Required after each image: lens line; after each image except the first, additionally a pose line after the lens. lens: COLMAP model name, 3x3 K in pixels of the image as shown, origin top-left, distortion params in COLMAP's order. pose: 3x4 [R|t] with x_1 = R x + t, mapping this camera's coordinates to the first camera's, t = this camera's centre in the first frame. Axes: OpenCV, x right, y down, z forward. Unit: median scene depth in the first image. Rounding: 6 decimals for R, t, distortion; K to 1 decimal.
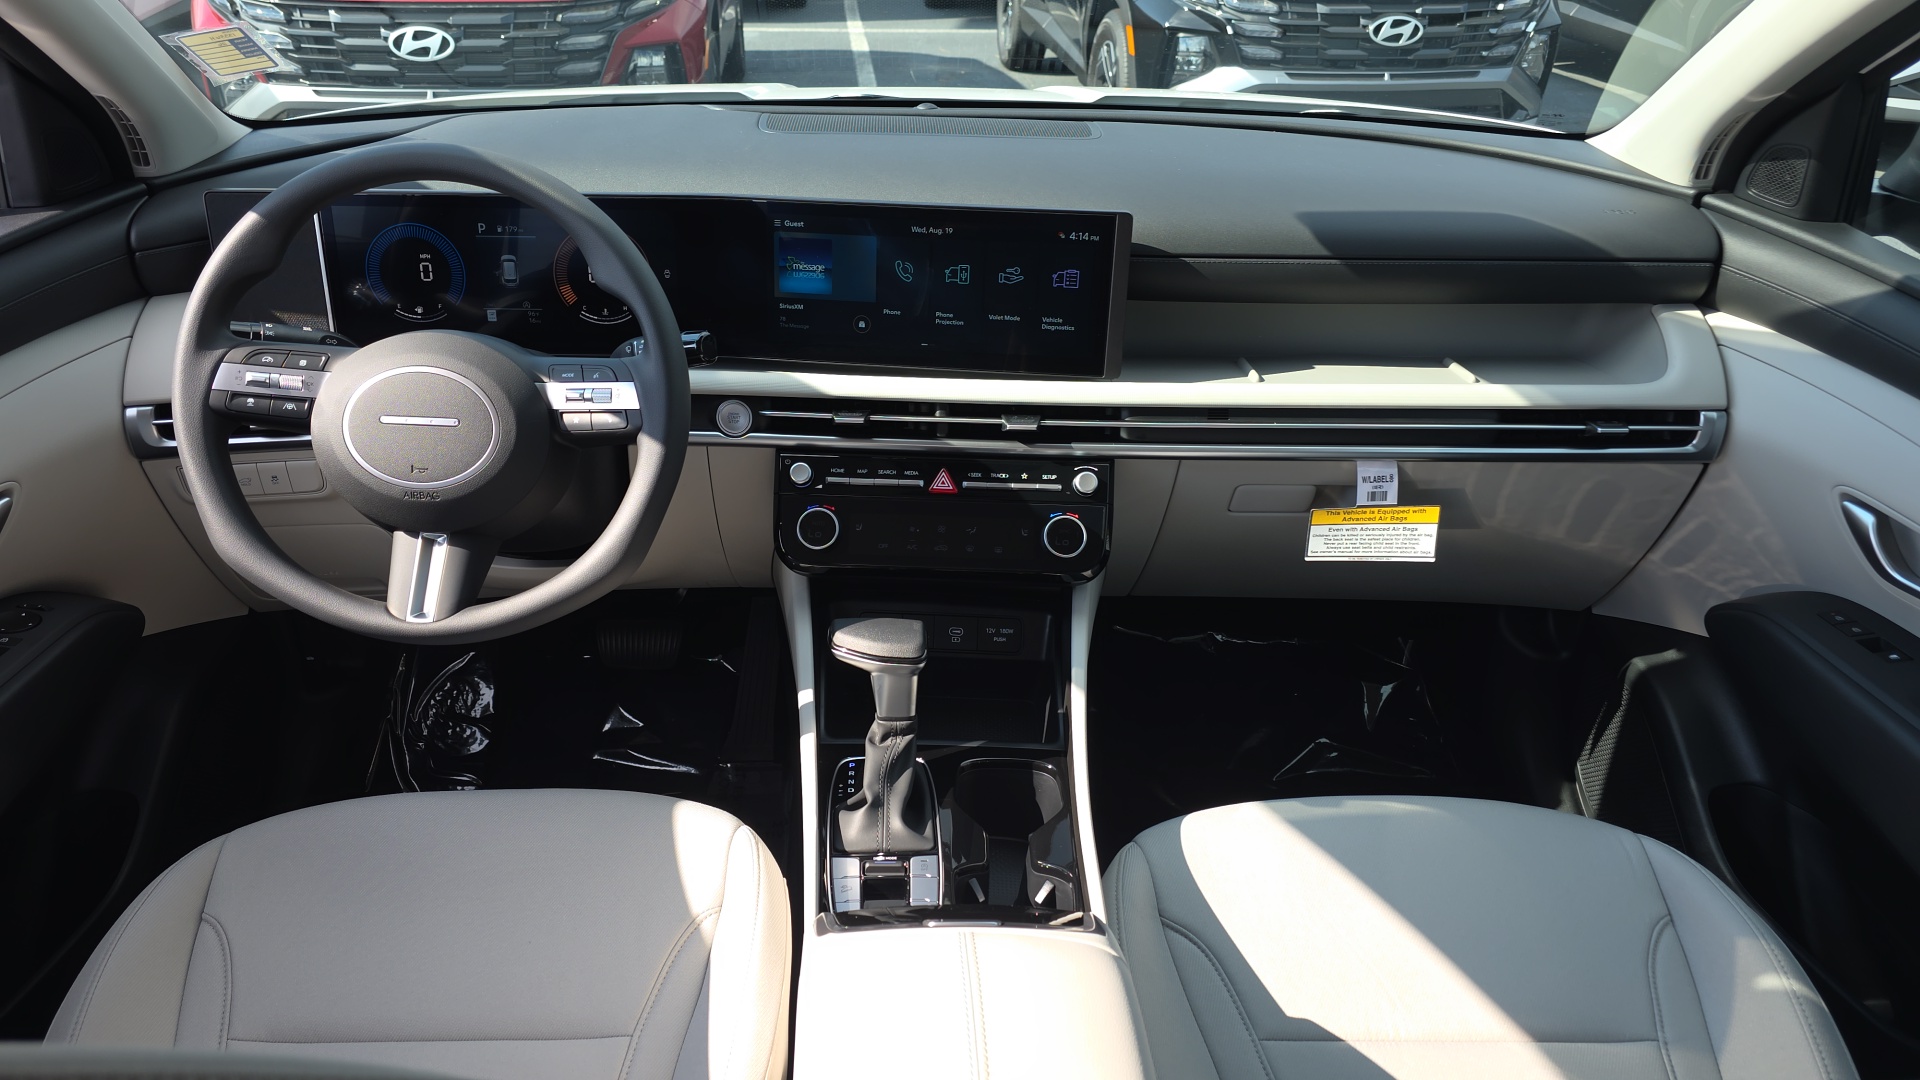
lens RADIAL K [[1314.6, 0, 927.2], [0, 1314.6, 559.4], [0, 0, 1]] dist [0.100396, -0.118672]
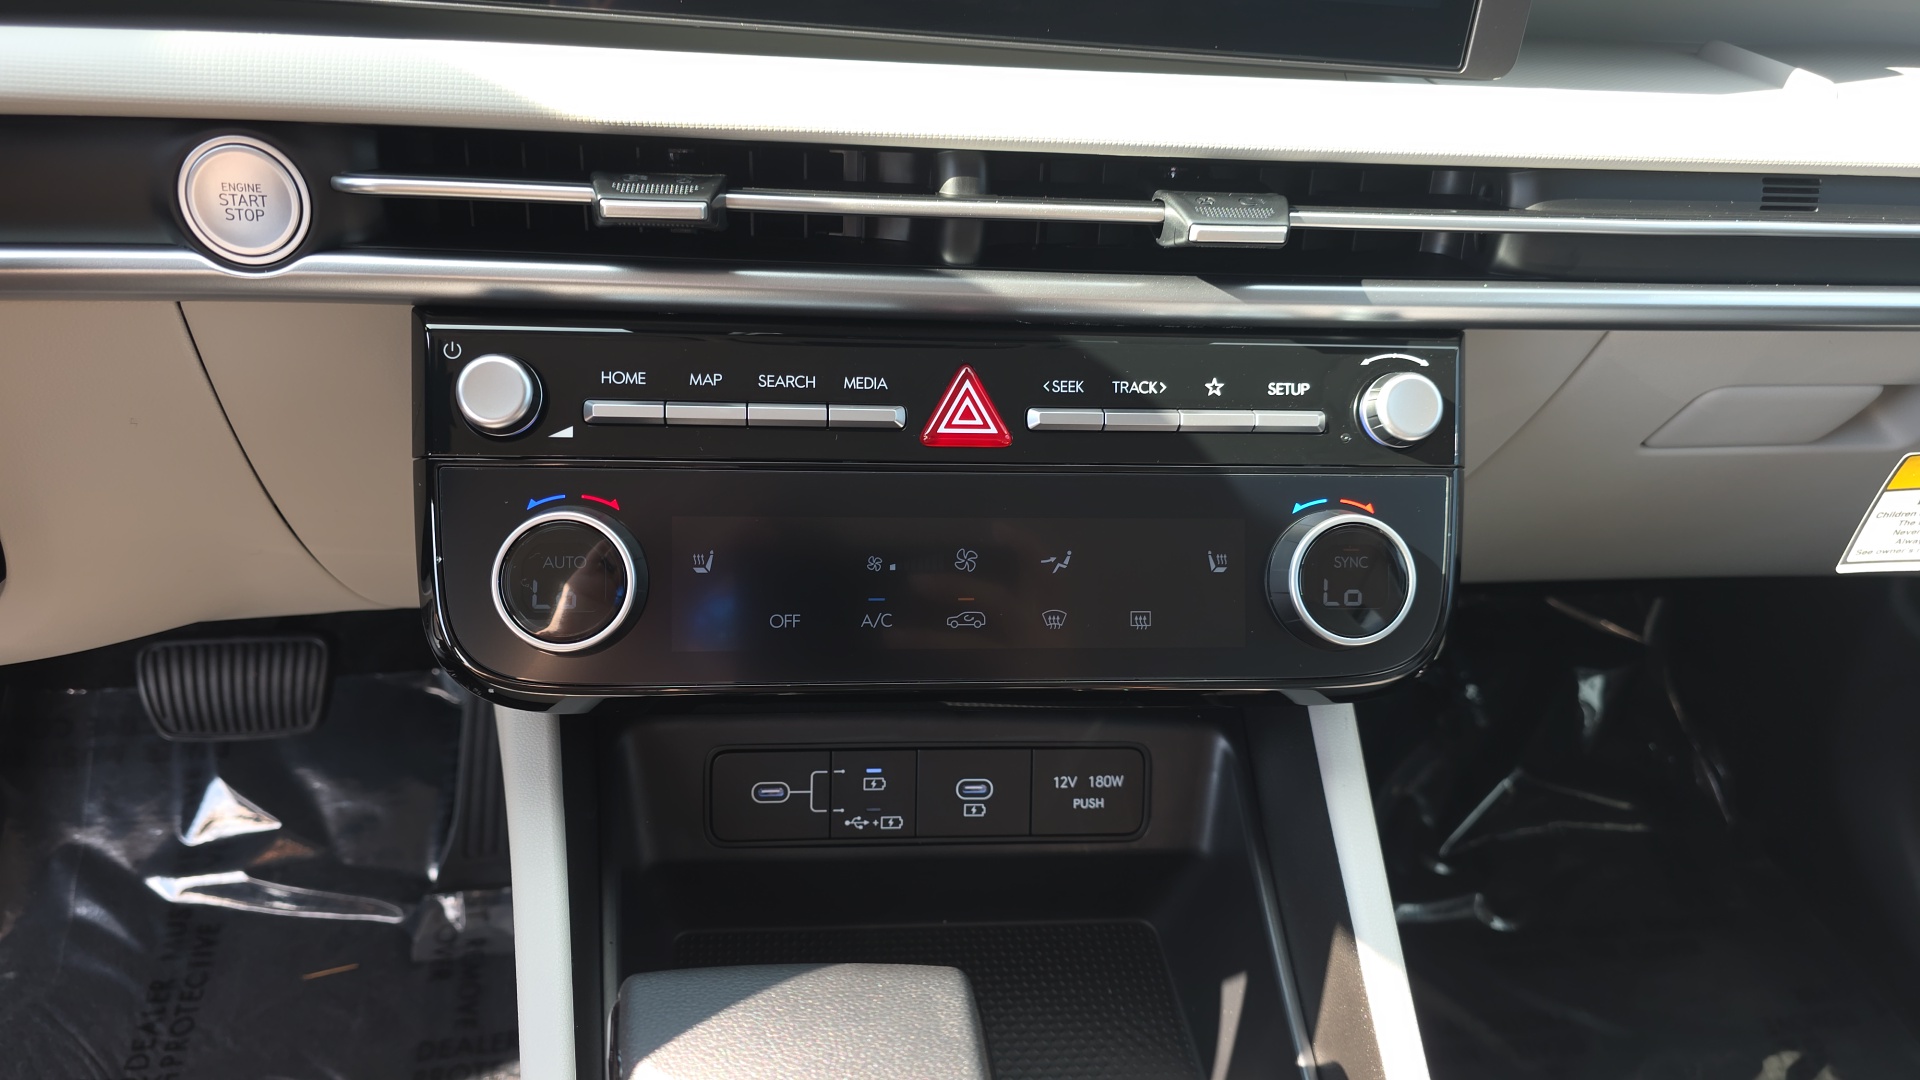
lens RADIAL K [[1318.9, 0, 954.5], [0, 1318.9, 570.2], [0, 0, 1]] dist [0.042288, -0.054933]
pose [[0.988900, -0.037979, 0.143648, -0.037917], [0.014114, 0.986419, 0.163638, -0.073045], [-0.147912, -0.159795, 0.976006, 0.681197]]
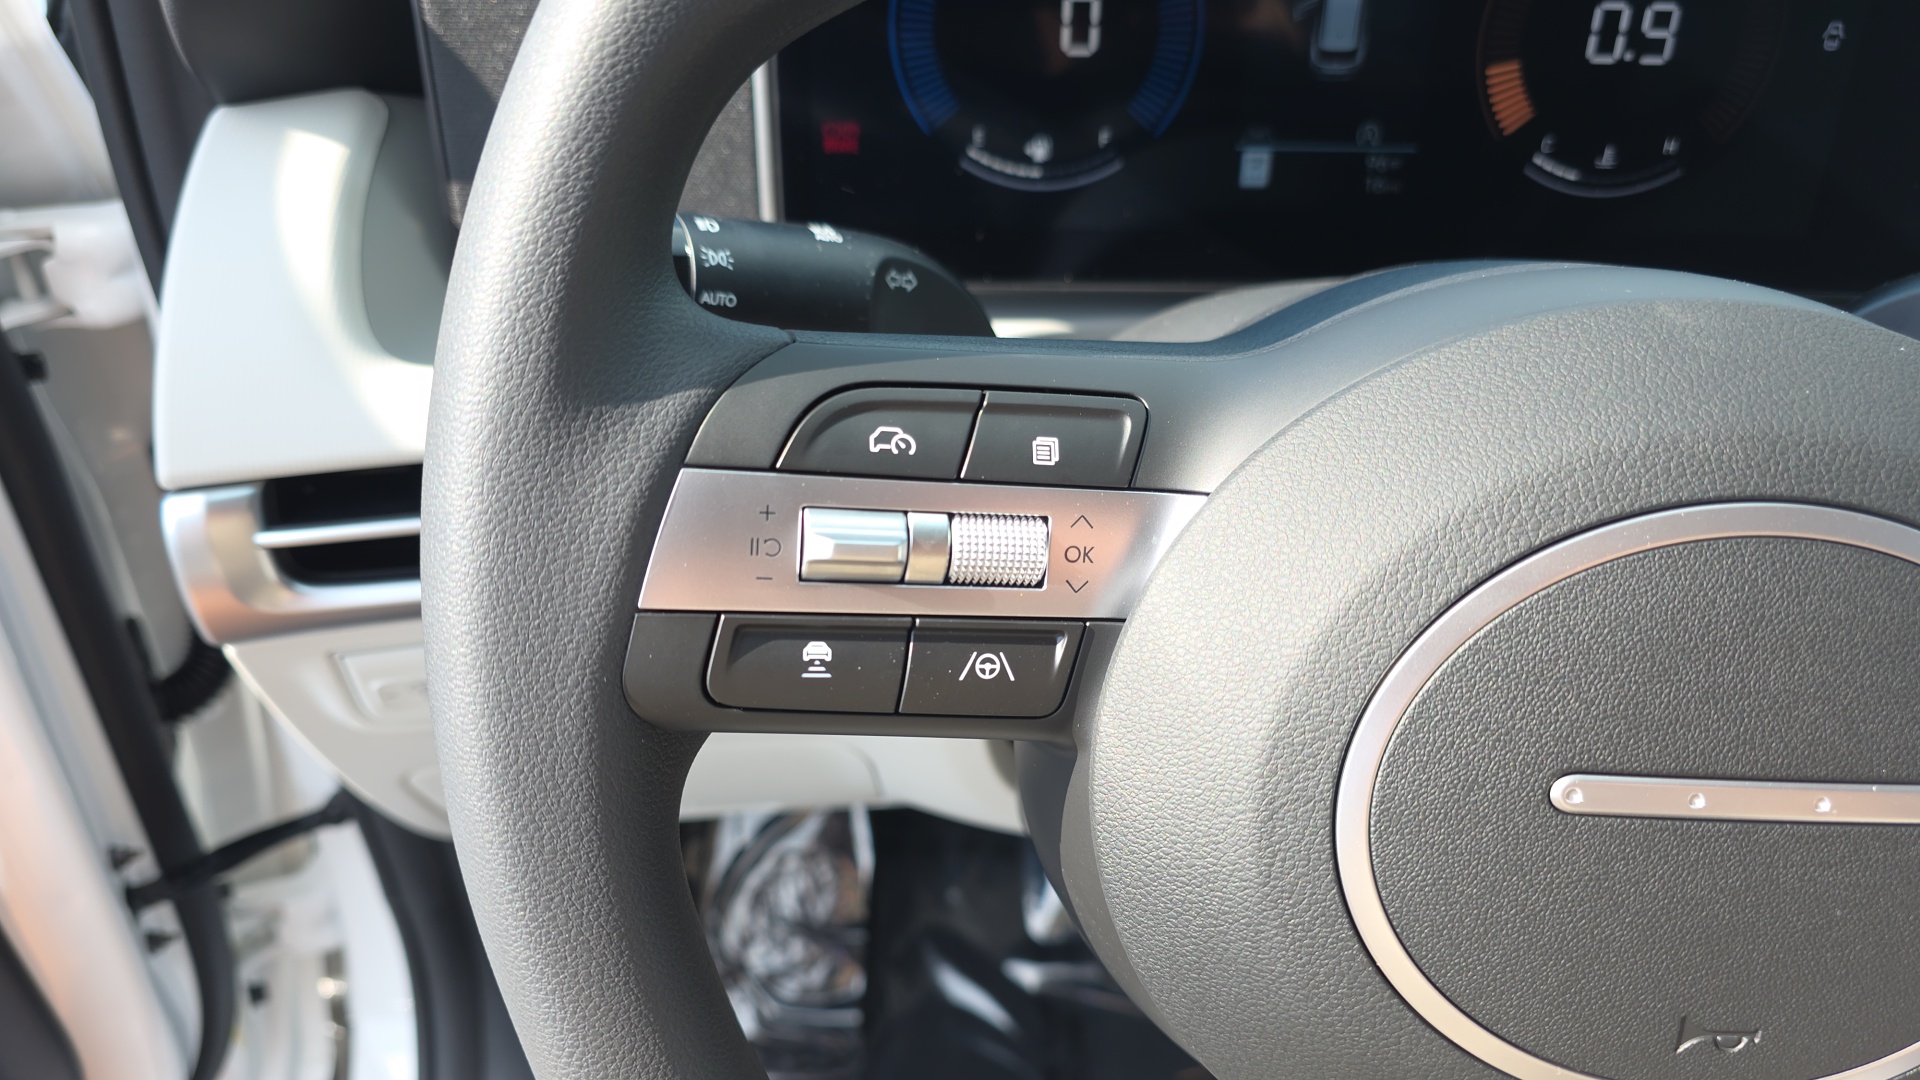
lens RADIAL K [[1348.3, 0, 970.1], [0, 1348.3, 592.6], [0, 0, 1]] dist [0.022414, -0.050748]
pose [[0.999946, 0.007222, 0.007472, -0.404159], [-0.008249, 0.988954, 0.147993, -0.131260], [-0.006321, -0.148047, 0.988960, 0.670741]]
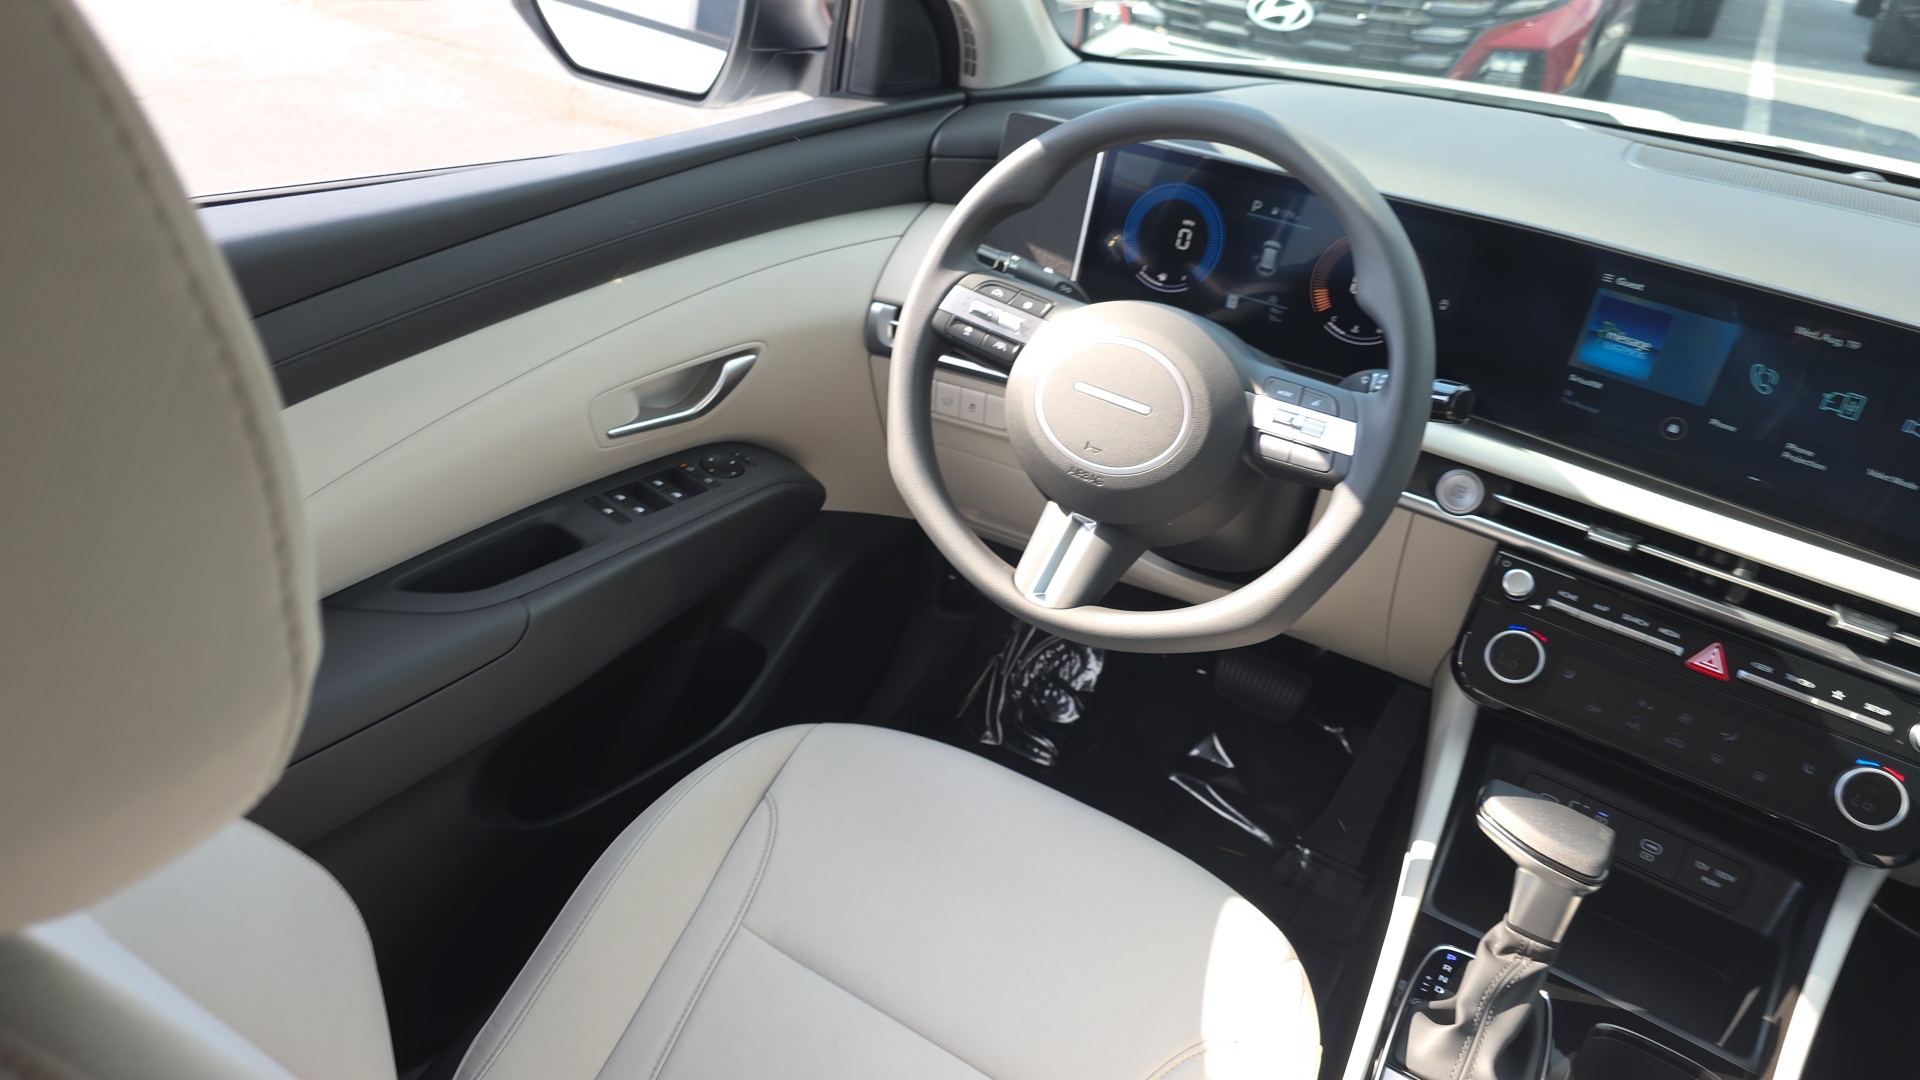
lens RADIAL K [[1316.2, 0, 958.1], [0, 1316.2, 545.4], [0, 0, 1]] dist [0.062545, -0.062639]
pose [[0.834269, 0.334095, -0.438606, -0.033931], [-0.333557, 0.939245, 0.080985, -0.038801], [0.439015, 0.078737, 0.895023, 0.129323]]
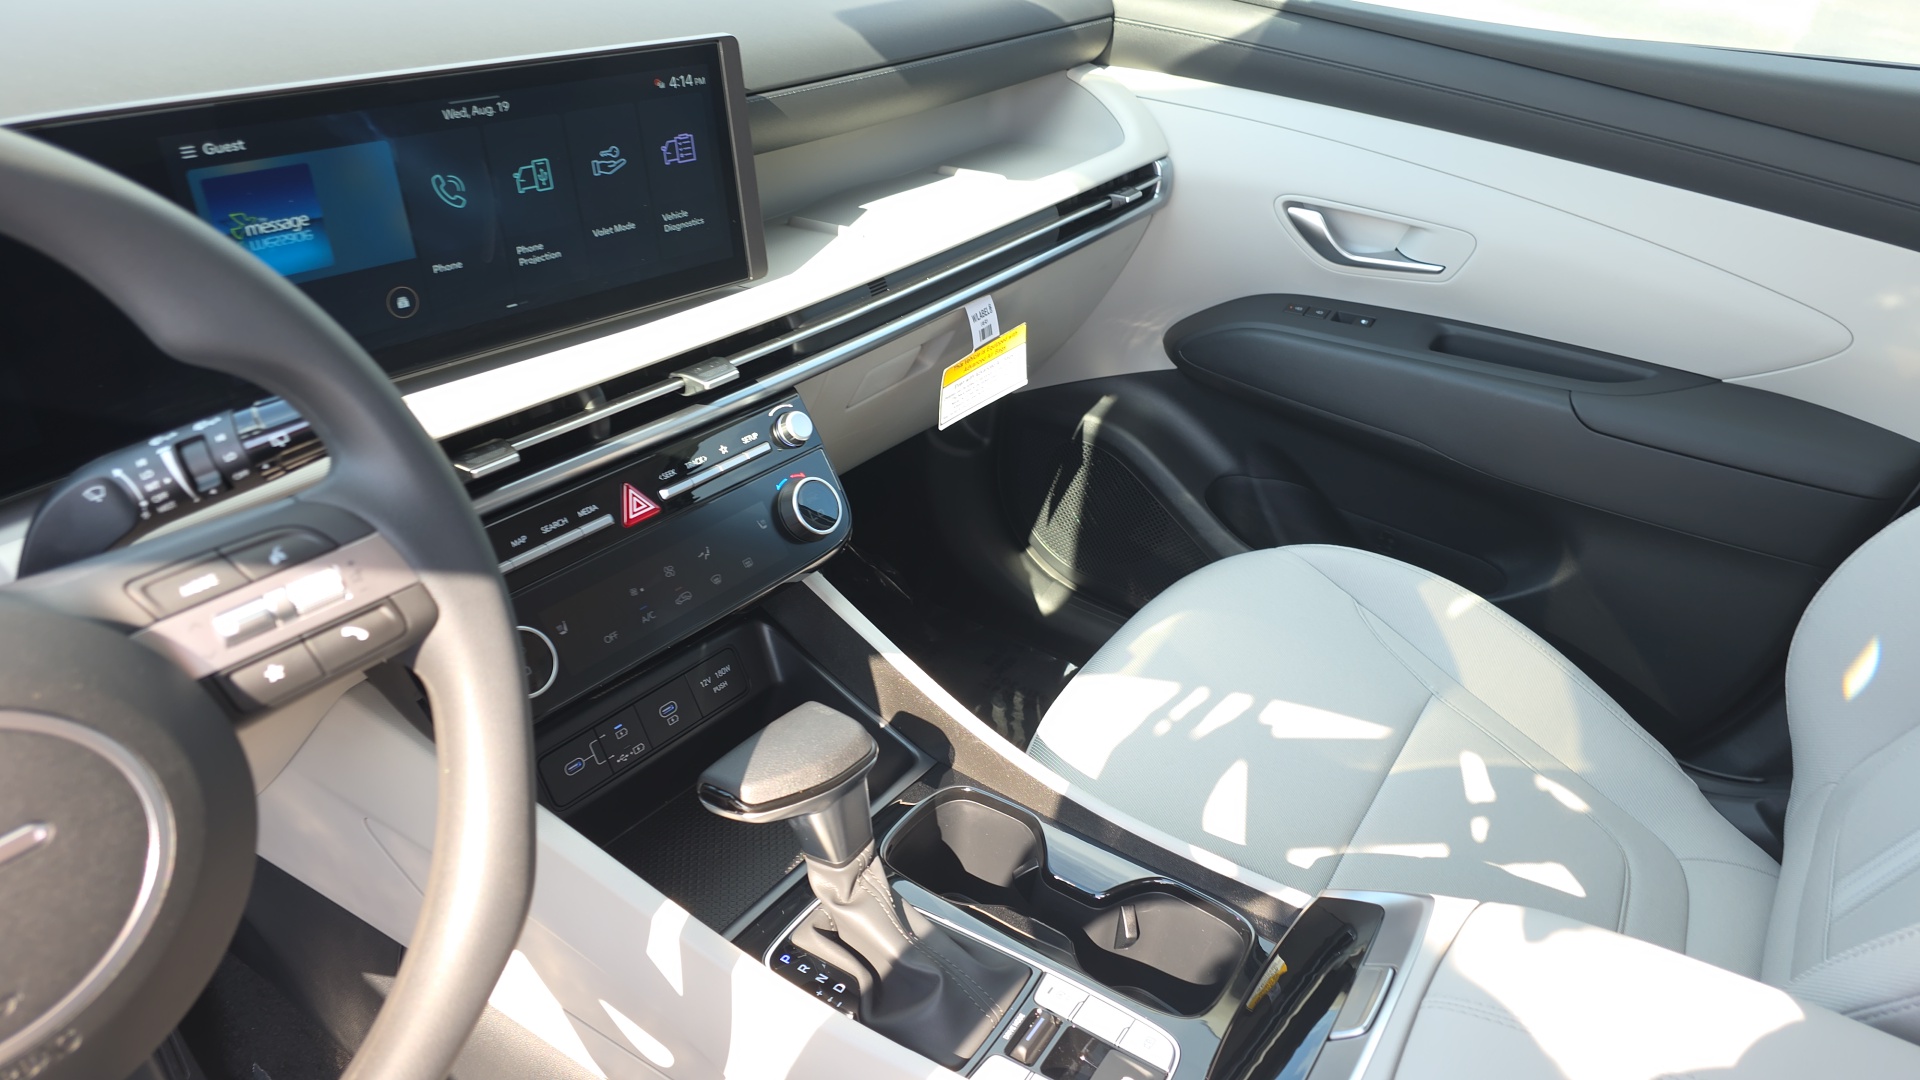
lens RADIAL K [[1300.1, 0, 966.4], [0, 1300.1, 540.3], [0, 0, 1]] dist [0.065416, -0.075031]
pose [[0.559774, -0.407397, 0.721582, -0.359196], [0.338945, 0.907189, 0.249249, -0.145538], [-0.756155, 0.105053, 0.645906, 0.474337]]
